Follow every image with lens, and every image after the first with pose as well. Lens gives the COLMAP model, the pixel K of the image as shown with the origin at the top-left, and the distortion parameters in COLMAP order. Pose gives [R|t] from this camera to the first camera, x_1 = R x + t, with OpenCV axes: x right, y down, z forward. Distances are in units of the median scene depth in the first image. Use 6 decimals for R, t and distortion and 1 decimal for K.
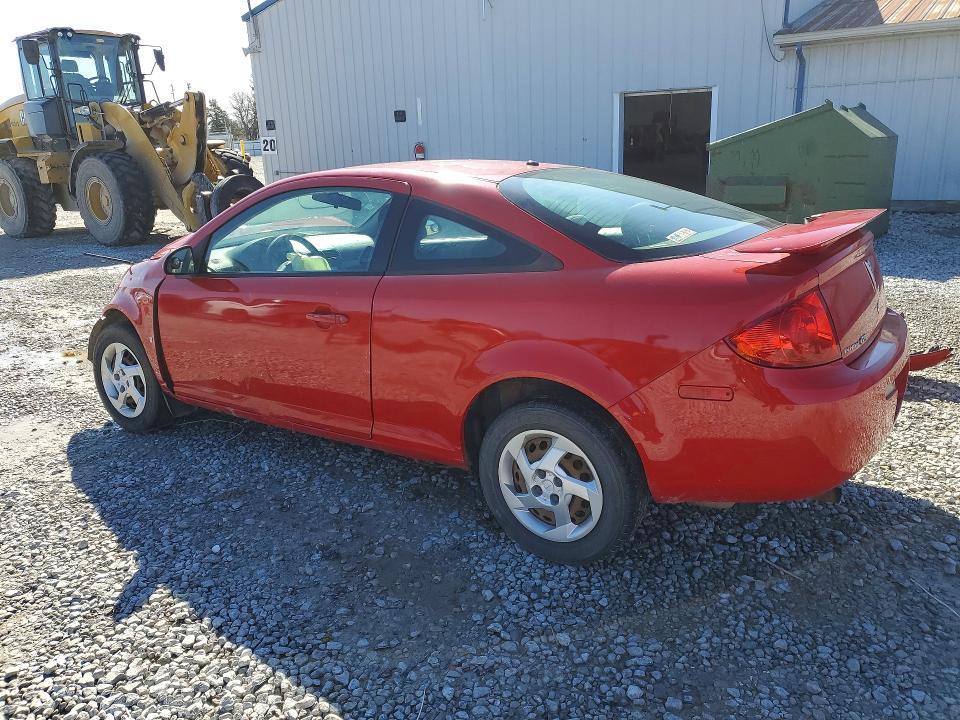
lens RADIAL K [[750.4, 0, 480.0], [0, 750.4, 360.0], [0, 0, 1]] dist [0.008084, 0.005565]
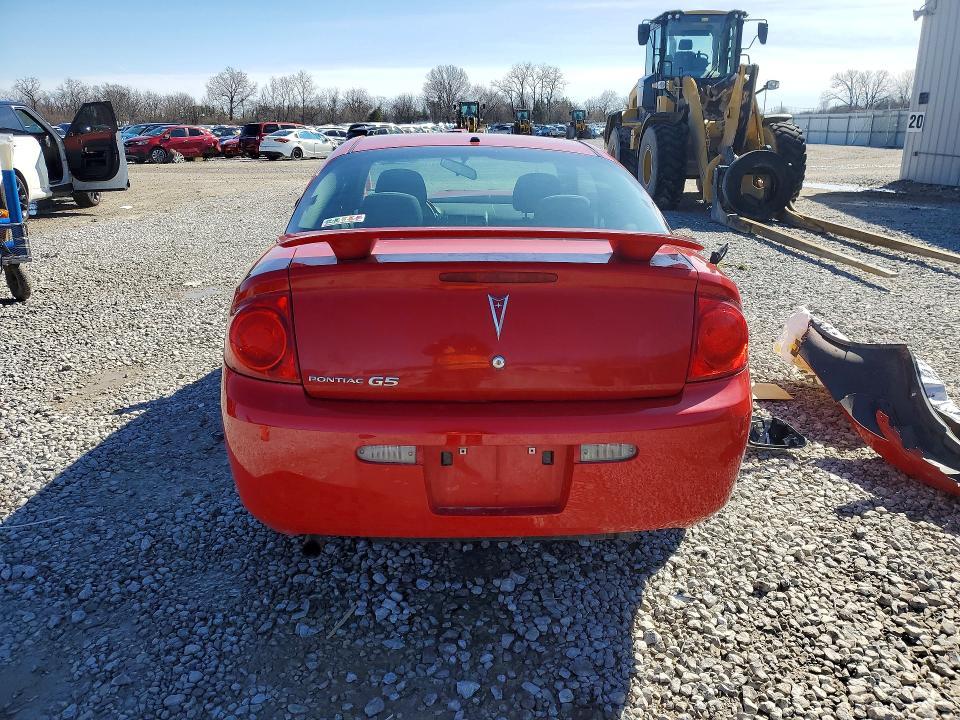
lens RADIAL K [[740.5, 0, 480.0], [0, 740.5, 360.0], [0, 0, 1]] dist [-0.003864, 0.006645]
pose [[0.594789, 0.266809, -0.758313, 0.234648], [-0.239431, 0.959299, 0.149726, -0.037708], [0.767397, 0.092508, 0.634463, 0.126358]]
